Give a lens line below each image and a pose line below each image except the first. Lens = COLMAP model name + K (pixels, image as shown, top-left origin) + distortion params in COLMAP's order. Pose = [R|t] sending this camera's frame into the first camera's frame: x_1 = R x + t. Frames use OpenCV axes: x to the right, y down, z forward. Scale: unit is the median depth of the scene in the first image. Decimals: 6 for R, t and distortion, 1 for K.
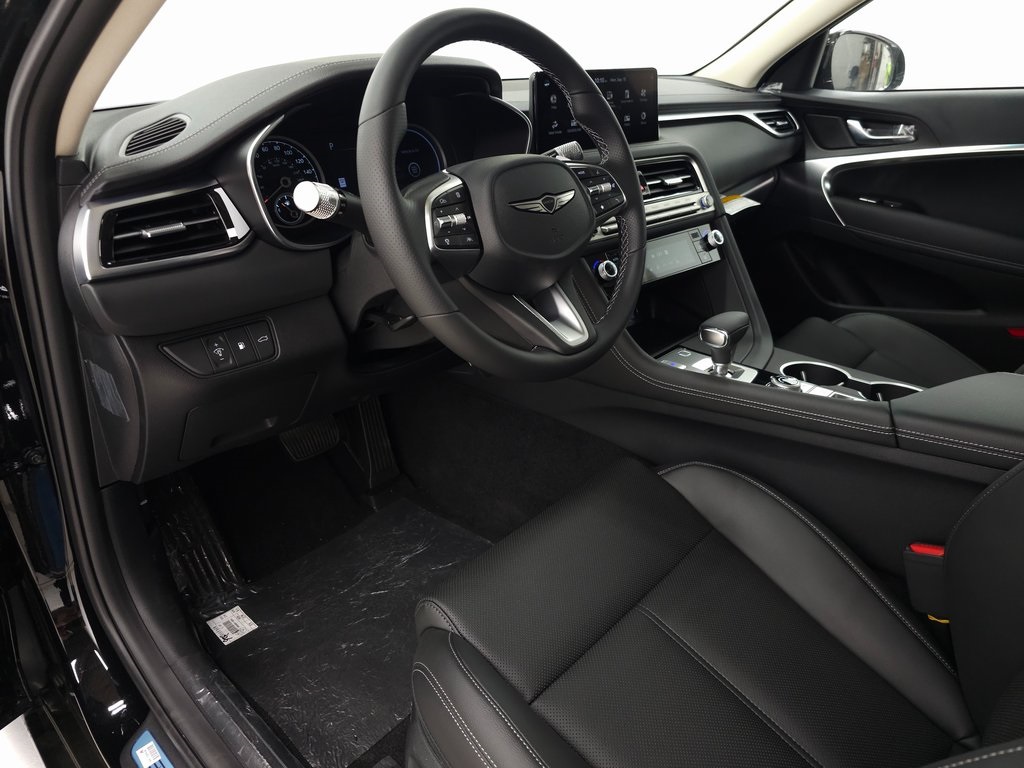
lens RADIAL K [[682.1, 0, 512.8], [0, 682.1, 385.9], [0, 0, 1]] dist [0.040461, -0.000200]
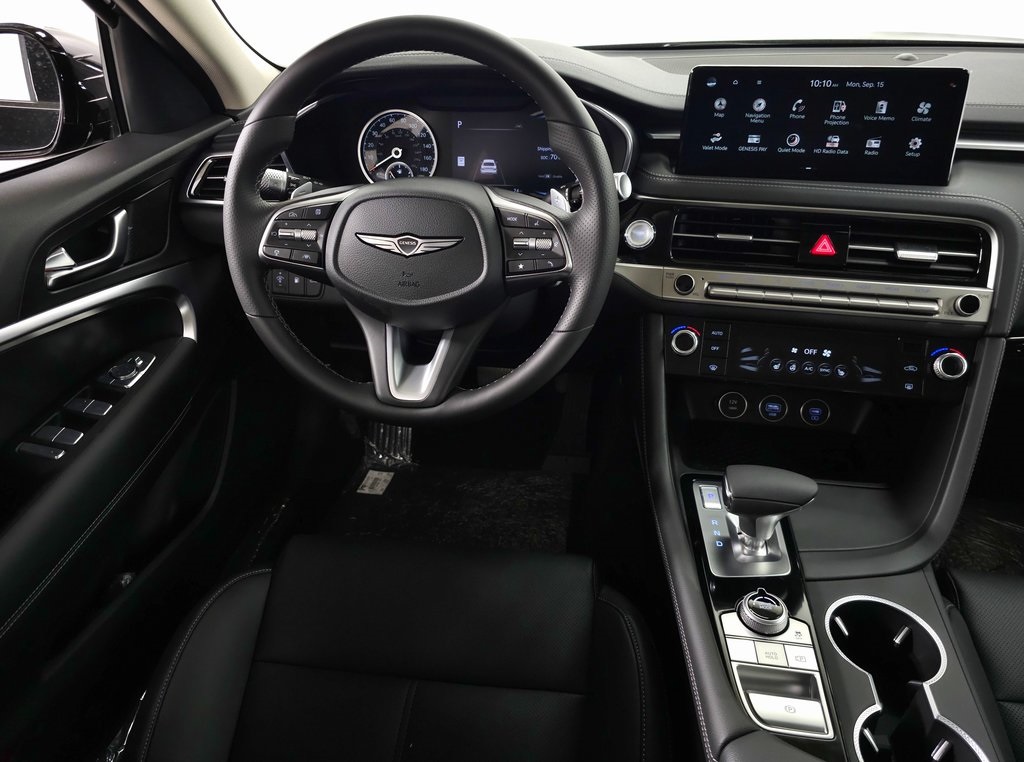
lens RADIAL K [[689.8, 0, 510.5], [0, 689.8, 384.1], [0, 0, 1]] dist [0.061194, -0.069668]
pose [[0.579080, 0.434333, -0.689942, 0.536505], [-0.339913, 0.897836, 0.279912, -0.257262], [0.741030, 0.072429, 0.667554, 0.320727]]
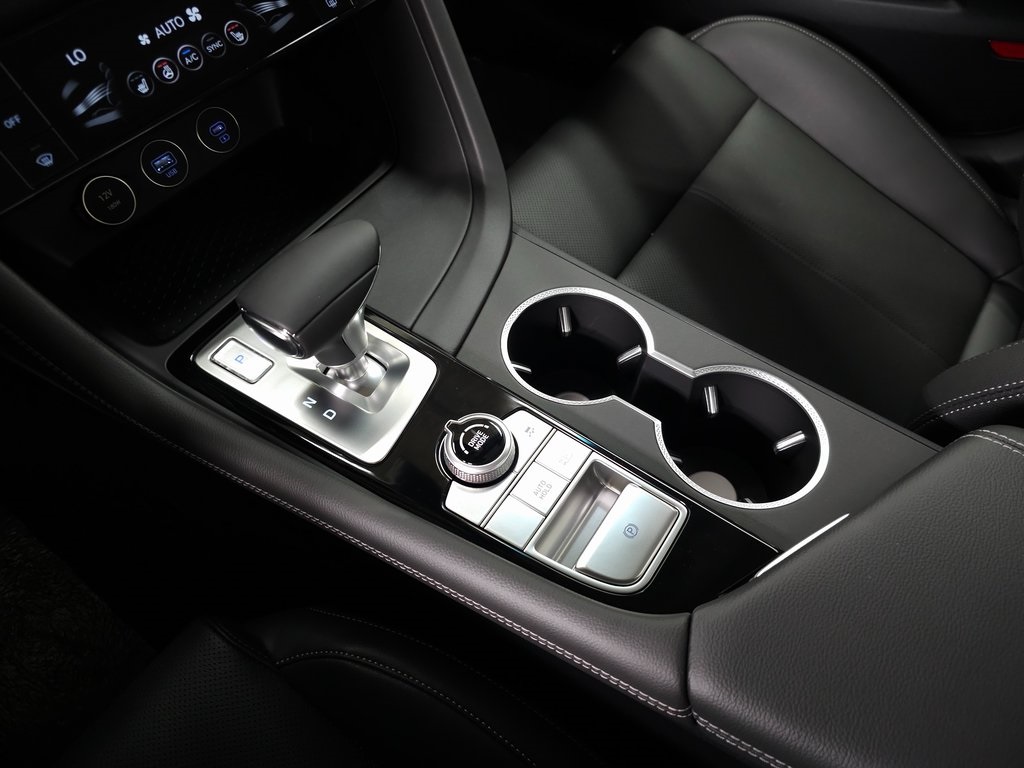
lens RADIAL K [[694.8, 0, 512.0], [0, 694.8, 384.0], [0, 0, 1]] dist [0.030393, -0.037053]
pose [[0.986415, -0.130148, 0.100233, 0.330118], [0.060691, 0.855731, 0.513850, -0.210129], [-0.152649, -0.500786, 0.852004, 0.578660]]
